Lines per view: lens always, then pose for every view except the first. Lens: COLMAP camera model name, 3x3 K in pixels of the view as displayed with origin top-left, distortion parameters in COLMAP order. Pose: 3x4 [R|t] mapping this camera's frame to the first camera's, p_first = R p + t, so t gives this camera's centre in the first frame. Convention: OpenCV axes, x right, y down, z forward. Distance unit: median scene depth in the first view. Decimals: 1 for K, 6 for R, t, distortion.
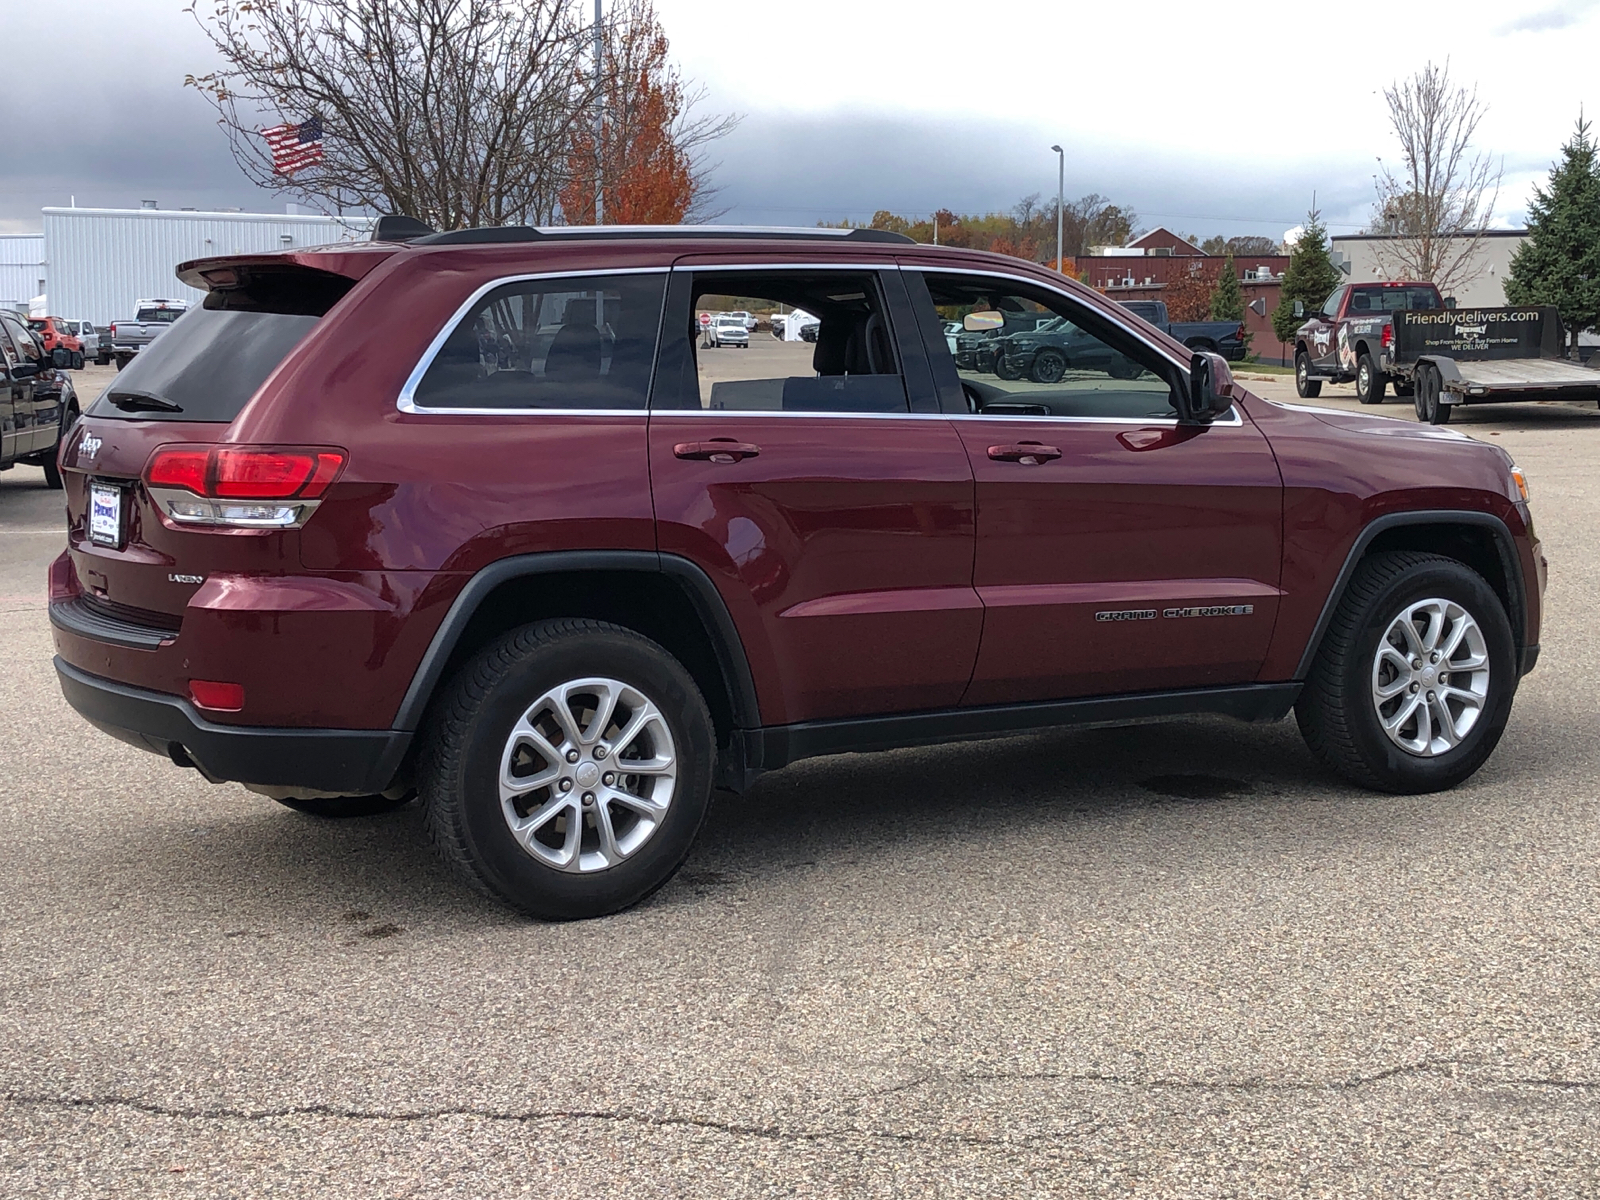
lens RADIAL K [[2386.5, 0, 789.7], [0, 2386.5, 563.4], [0, 0, 1]] dist [0.217955, -0.856700]
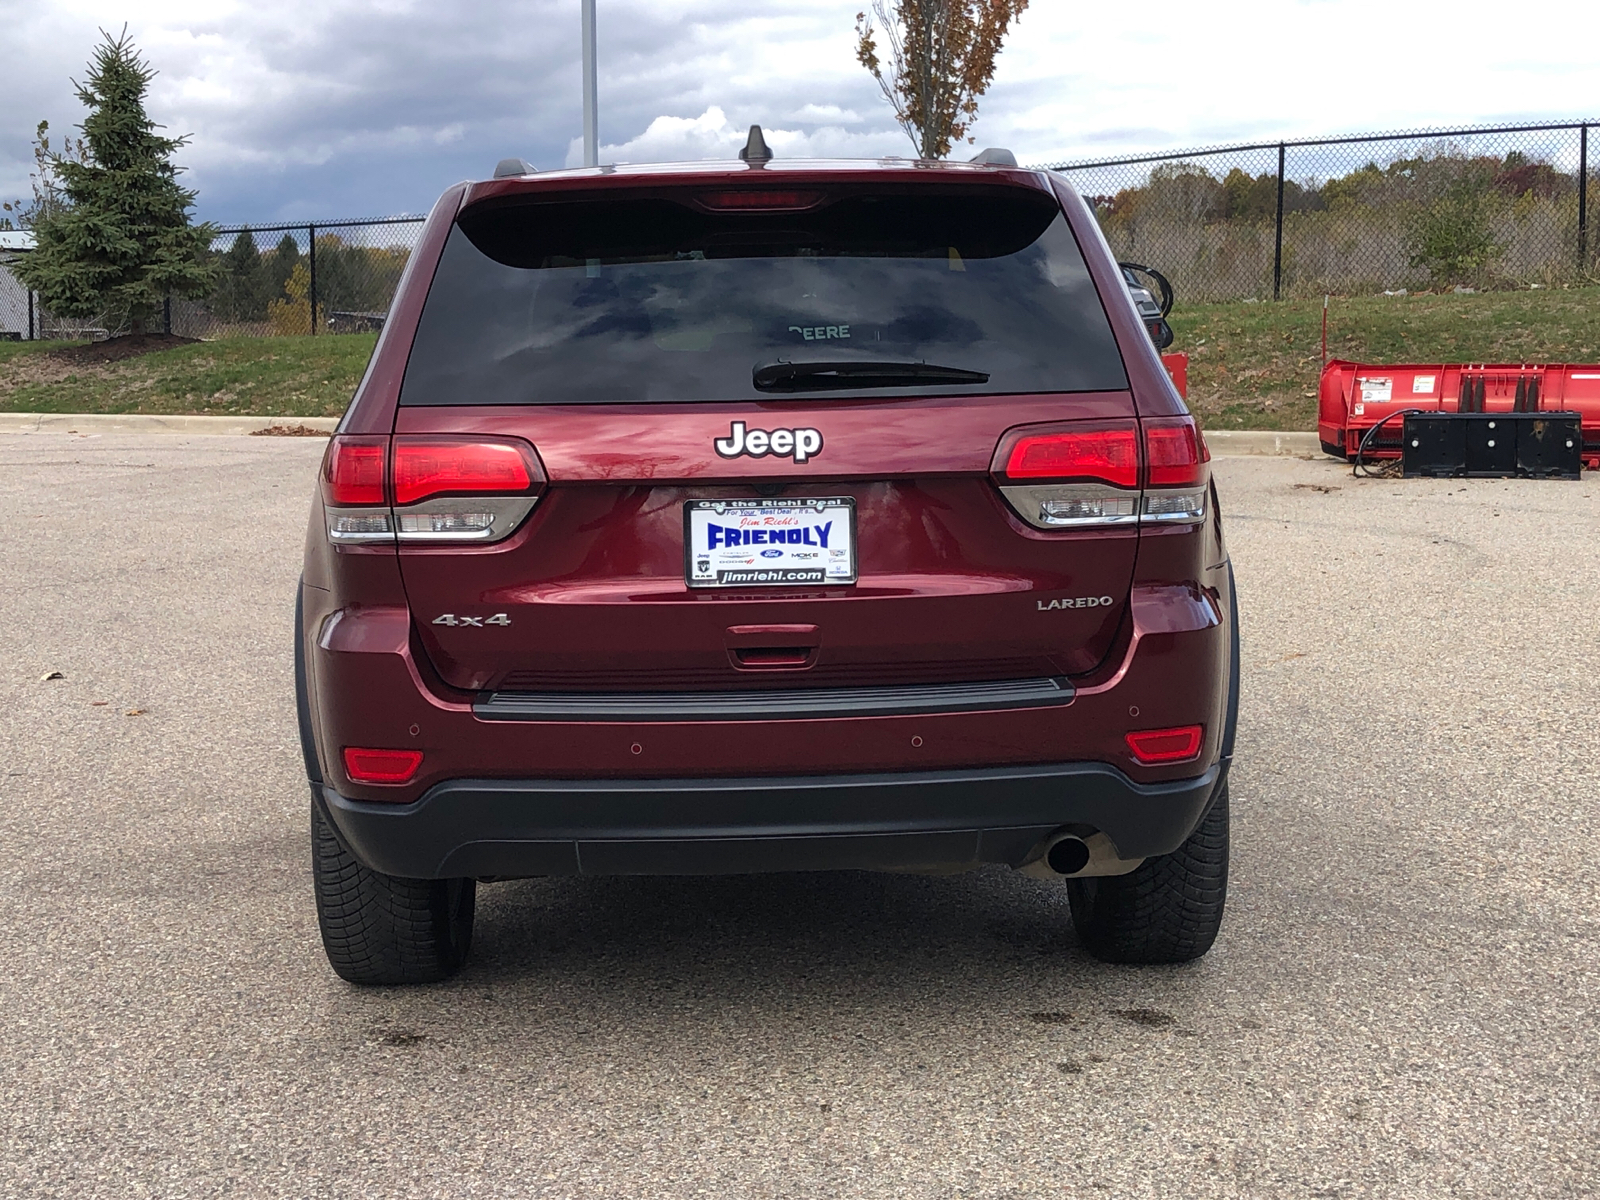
lens RADIAL K [[2386.5, 0, 789.7], [0, 2386.5, 563.4], [0, 0, 1]] dist [0.217955, -0.856700]
pose [[0.491039, -0.091198, 0.866351, -0.859503], [0.091769, 0.994387, 0.052662, -0.048785], [-0.866291, 0.053645, 0.496652, 0.651516]]
